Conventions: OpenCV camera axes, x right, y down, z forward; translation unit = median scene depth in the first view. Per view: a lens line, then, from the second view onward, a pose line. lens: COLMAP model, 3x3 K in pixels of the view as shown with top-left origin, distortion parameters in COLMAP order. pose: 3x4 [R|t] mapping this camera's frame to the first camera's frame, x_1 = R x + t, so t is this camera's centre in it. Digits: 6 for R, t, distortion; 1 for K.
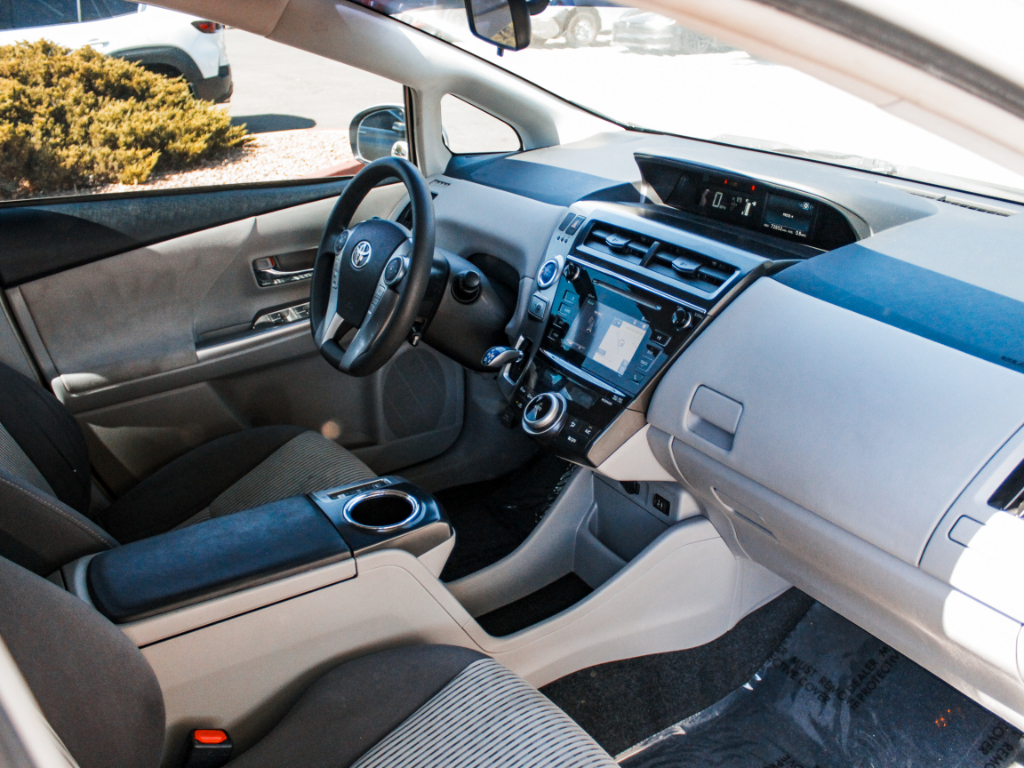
lens RADIAL K [[954.8, 0, 512.0], [0, 954.8, 384.0], [0, 0, 1]] dist [-0.168542, 0.162671]
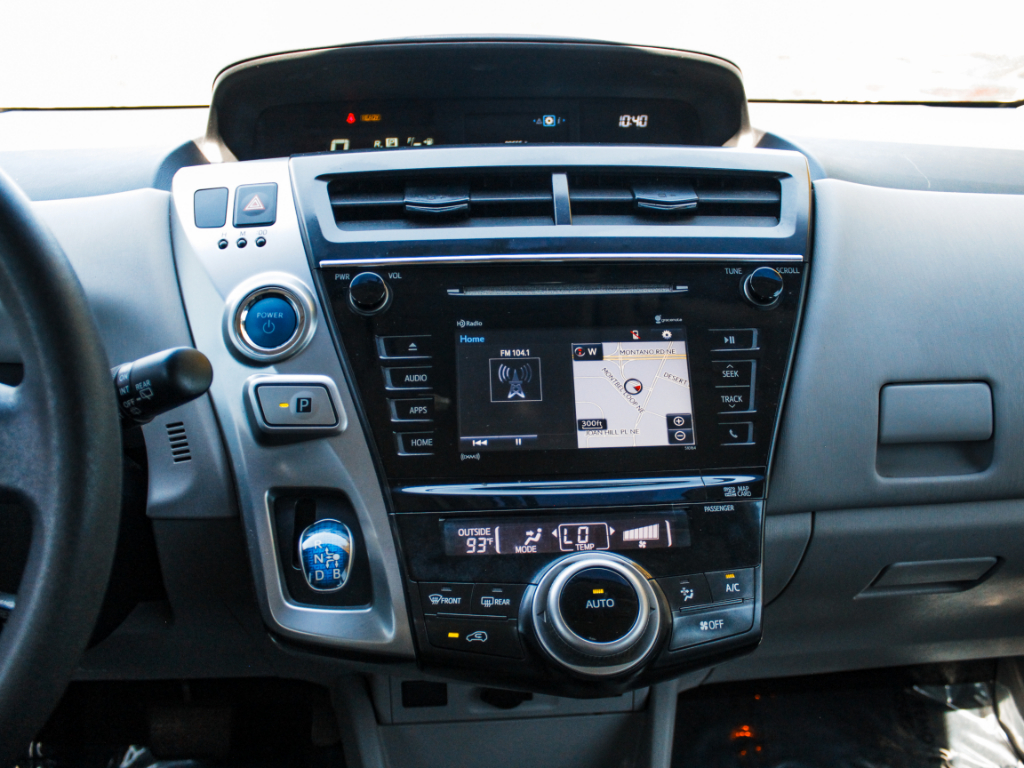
lens RADIAL K [[954.8, 0, 512.0], [0, 954.8, 384.0], [0, 0, 1]] dist [-0.168542, 0.162671]
pose [[0.459331, -0.262520, 0.848586, -0.196177], [0.347168, 0.932399, 0.100530, -0.073349], [-0.817612, 0.248425, 0.519418, 0.545356]]
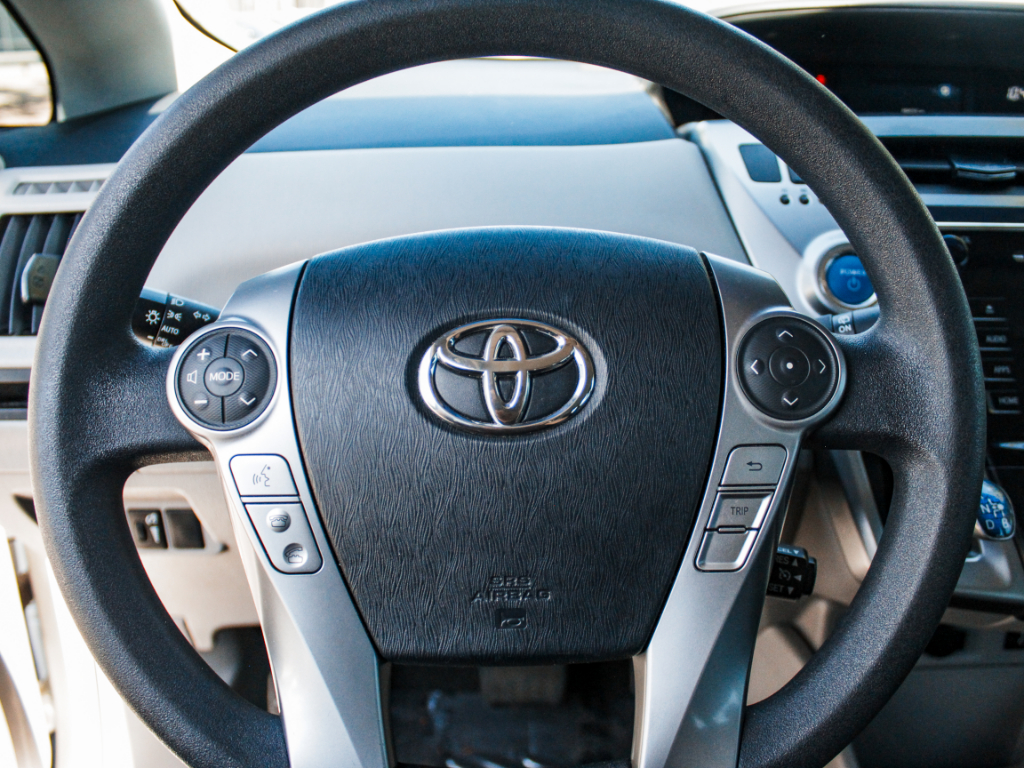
lens RADIAL K [[954.8, 0, 512.0], [0, 954.8, 384.0], [0, 0, 1]] dist [-0.168542, 0.162671]
pose [[0.492647, -0.282473, 0.823109, -0.286672], [0.321568, 0.937998, 0.129436, -0.131418], [-0.808636, 0.200919, 0.552936, 0.687742]]
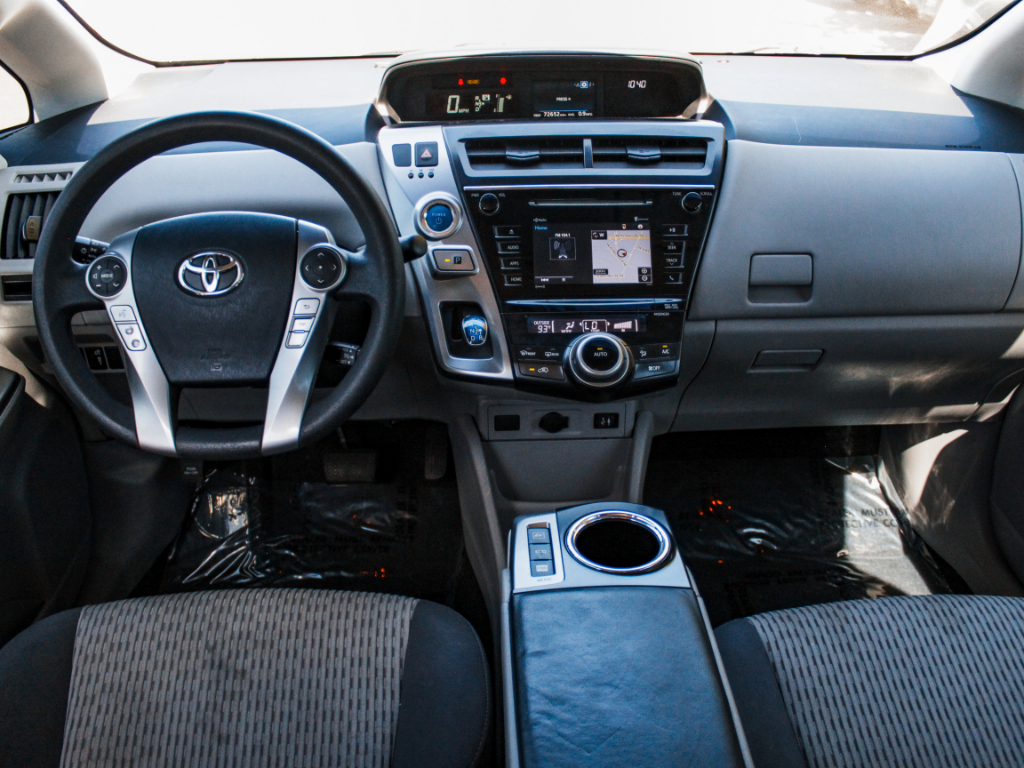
lens RADIAL K [[954.8, 0, 512.0], [0, 954.8, 384.0], [0, 0, 1]] dist [-0.168542, 0.162671]
pose [[0.494730, -0.380909, 0.781122, -0.455127], [0.340102, 0.911998, 0.229324, -0.114350], [-0.799733, 0.152207, 0.580740, 0.391628]]
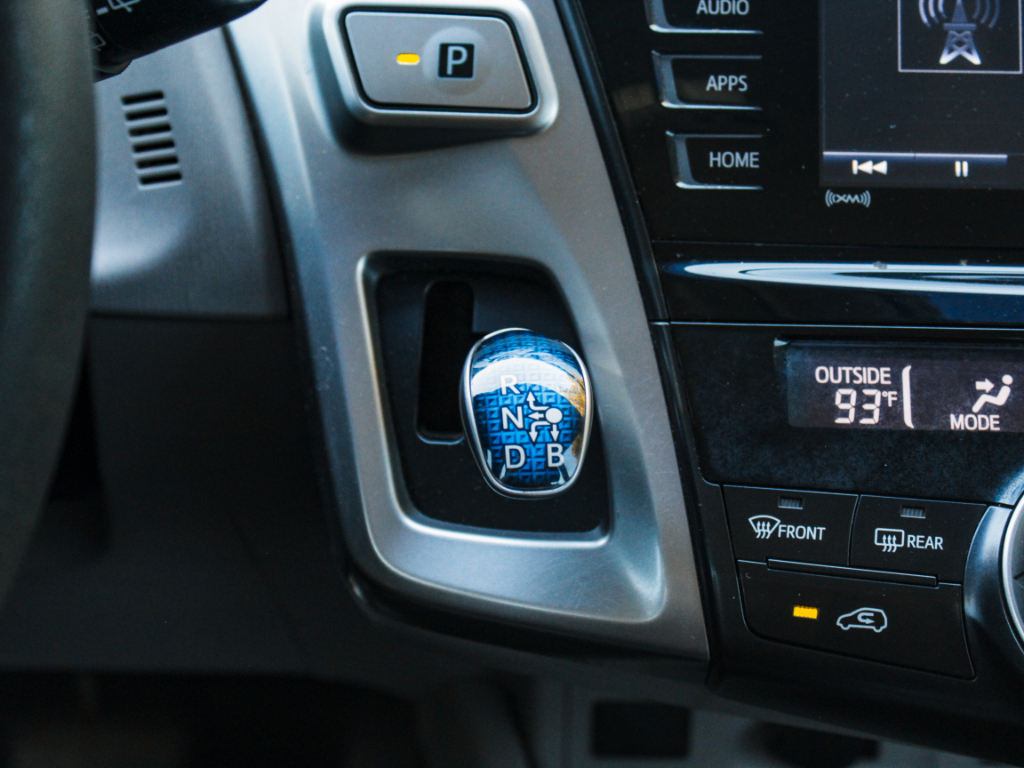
lens RADIAL K [[1886.4, 0, 512.0], [0, 1886.4, 384.0], [0, 0, 1]] dist [-0.020238, 0.158016]
pose [[0.543120, -0.358960, 0.759058, -0.178056], [0.315898, 0.924947, 0.211379, -0.070860], [-0.777965, 0.124981, 0.615752, 0.598963]]
